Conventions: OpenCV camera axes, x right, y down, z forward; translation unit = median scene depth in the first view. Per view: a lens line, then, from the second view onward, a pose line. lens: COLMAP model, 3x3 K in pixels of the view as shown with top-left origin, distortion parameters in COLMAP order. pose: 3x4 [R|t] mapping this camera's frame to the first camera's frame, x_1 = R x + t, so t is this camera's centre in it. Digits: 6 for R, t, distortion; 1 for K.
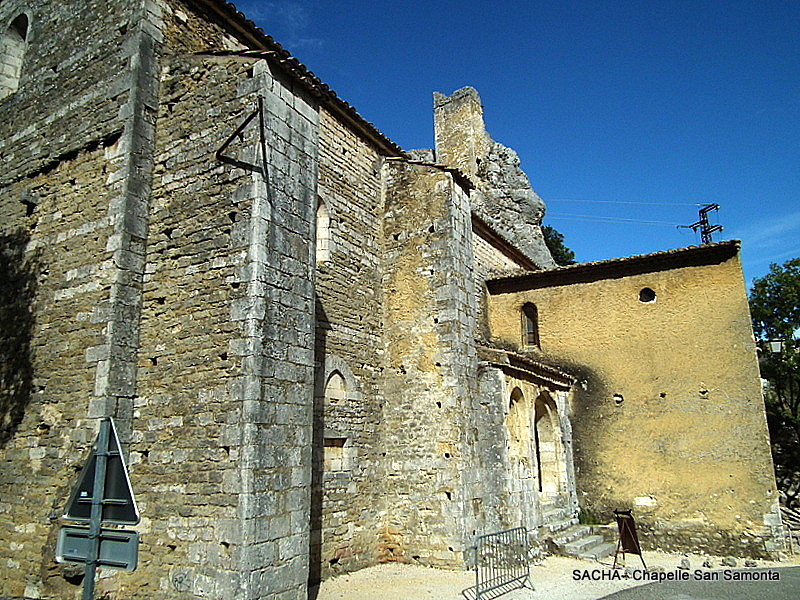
lens RADIAL K [[616.6, 0, 395.7], [0, 616.6, 301.0], [0, 0, 1]] dist [0.004511, -0.006530]
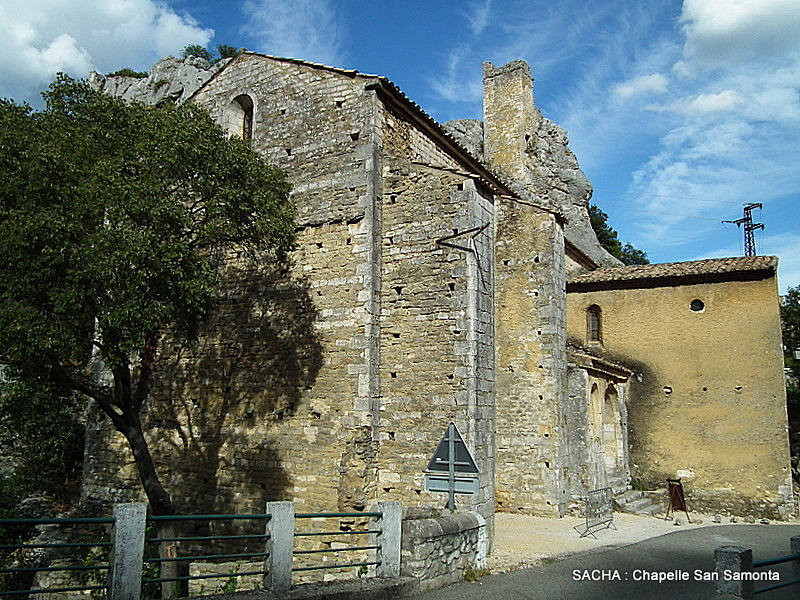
lens RADIAL K [[711.4, 0, 401.0], [0, 711.4, 303.8], [0, 0, 1]] dist [0.027015, -0.018027]
pose [[0.999125, 0.032033, 0.026904, -0.265594], [-0.034231, 0.995739, 0.085623, -0.145701], [-0.024046, -0.086469, 0.995964, -0.476655]]
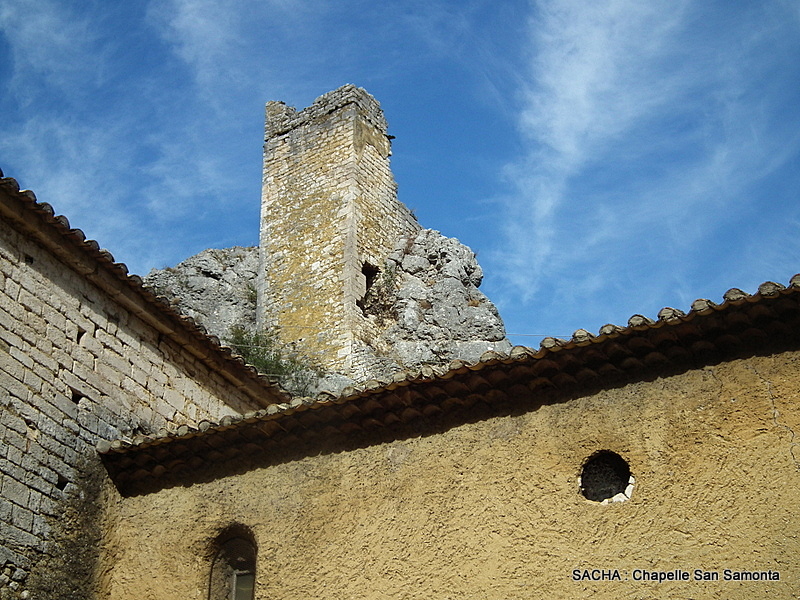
lens RADIAL K [[1519.1, 0, 400.4], [0, 1519.1, 300.5], [0, 0, 1]] dist [0.183691, 0.000000]
pose [[0.999460, 0.028051, 0.017123, 0.394548], [-0.021777, 0.955491, -0.294216, 0.155603], [-0.024614, 0.293684, 0.955586, 0.422904]]
